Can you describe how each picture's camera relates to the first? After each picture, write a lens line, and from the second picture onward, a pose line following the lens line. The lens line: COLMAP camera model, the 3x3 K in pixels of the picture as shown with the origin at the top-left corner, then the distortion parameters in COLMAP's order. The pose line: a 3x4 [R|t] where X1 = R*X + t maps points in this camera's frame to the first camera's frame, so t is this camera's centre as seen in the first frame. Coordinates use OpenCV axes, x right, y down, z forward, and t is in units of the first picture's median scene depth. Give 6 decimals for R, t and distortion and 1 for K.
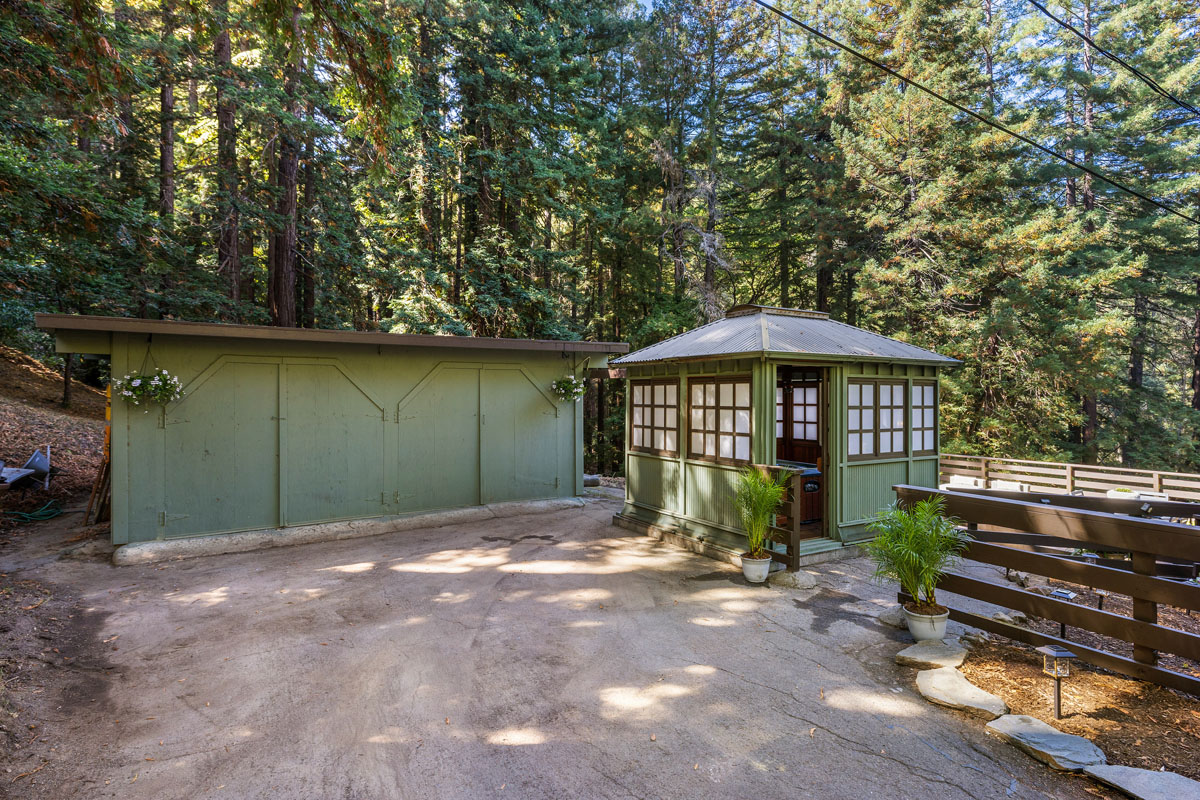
lens RADIAL K [[602.1, 0, 592.2], [0, 602.1, 395.6], [0, 0, 1]] dist [-0.007397, -0.001566]
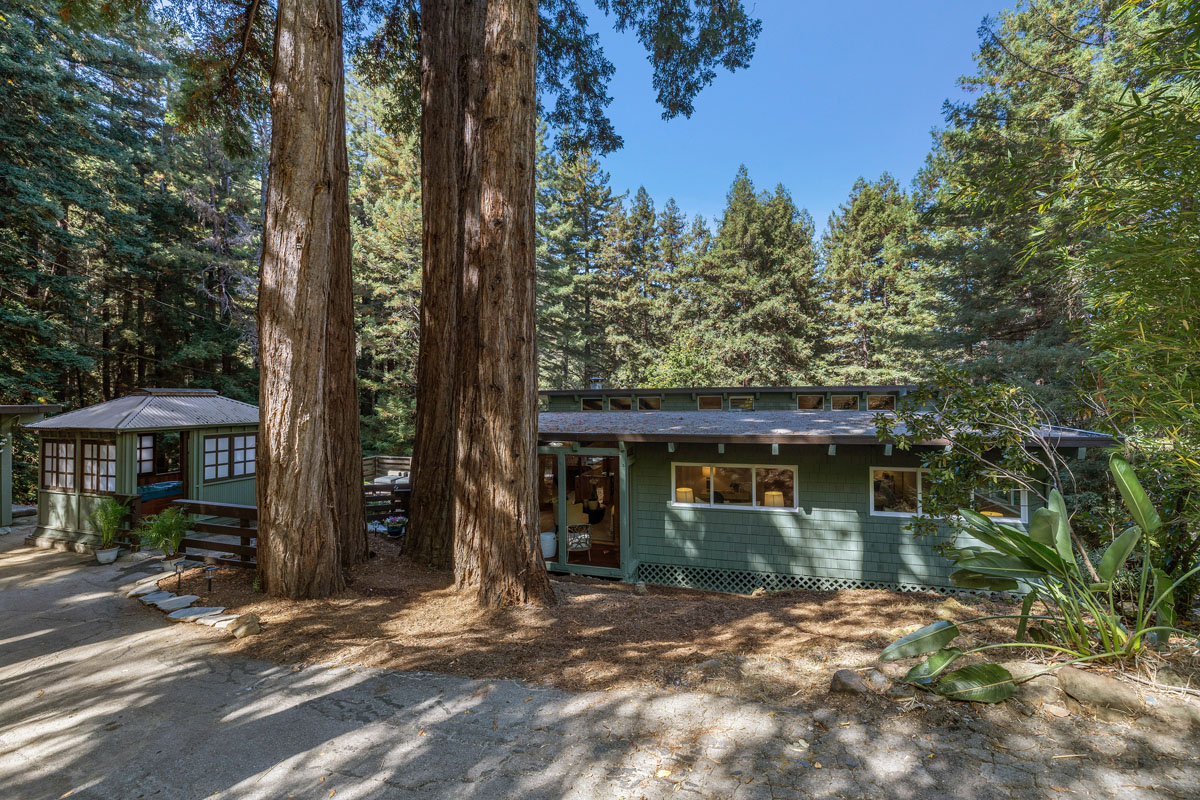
lens RADIAL K [[504.5, 0, 606.5], [0, 504.5, 391.3], [0, 0, 1]] dist [-0.000755, -0.000652]
pose [[0.760160, -0.003204, 0.649728, 0.187781], [0.010062, 0.999926, -0.006840, -0.072098], [-0.649658, 0.011737, 0.760136, -0.465775]]
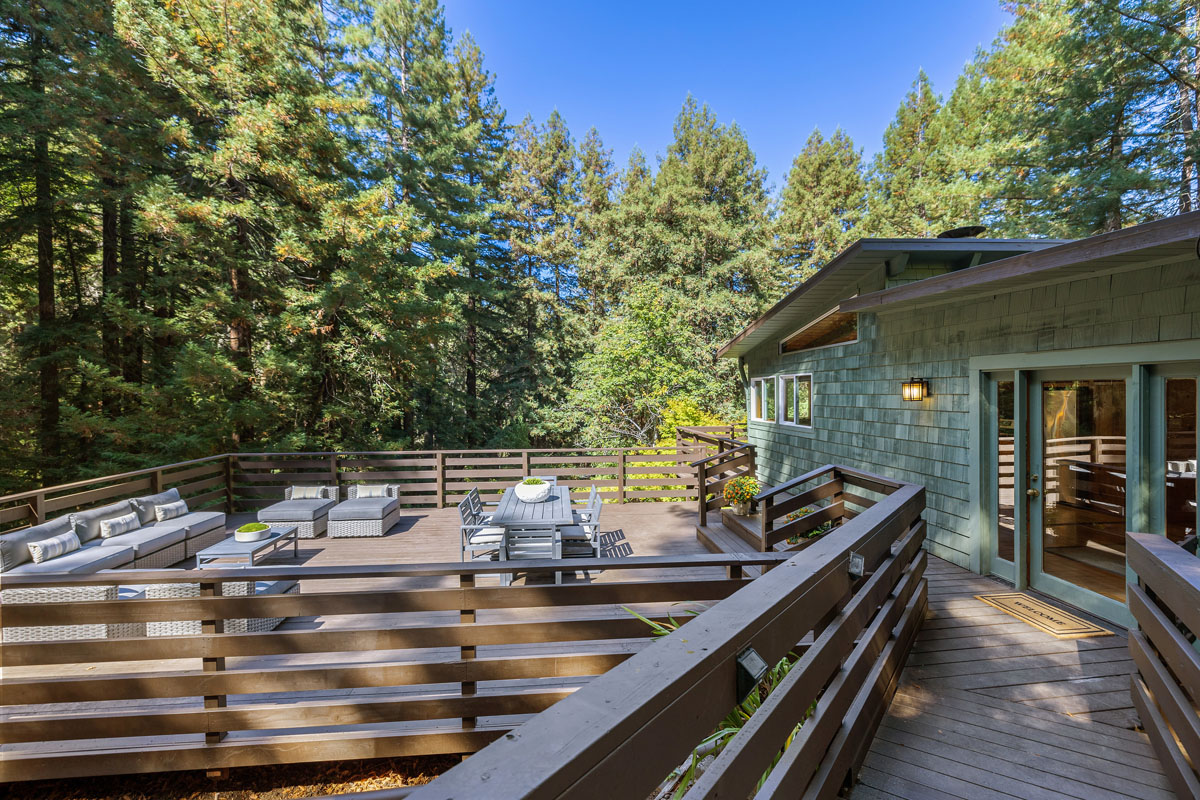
lens RADIAL K [[504.5, 0, 600.7], [0, 504.5, 398.4], [0, 0, 1]] dist [-0.000755, -0.000652]
pose [[0.463796, -0.012635, 0.885852, 0.317886], [0.013372, 0.999884, 0.007260, 0.045088], [-0.885841, 0.008478, 0.463911, 0.514657]]
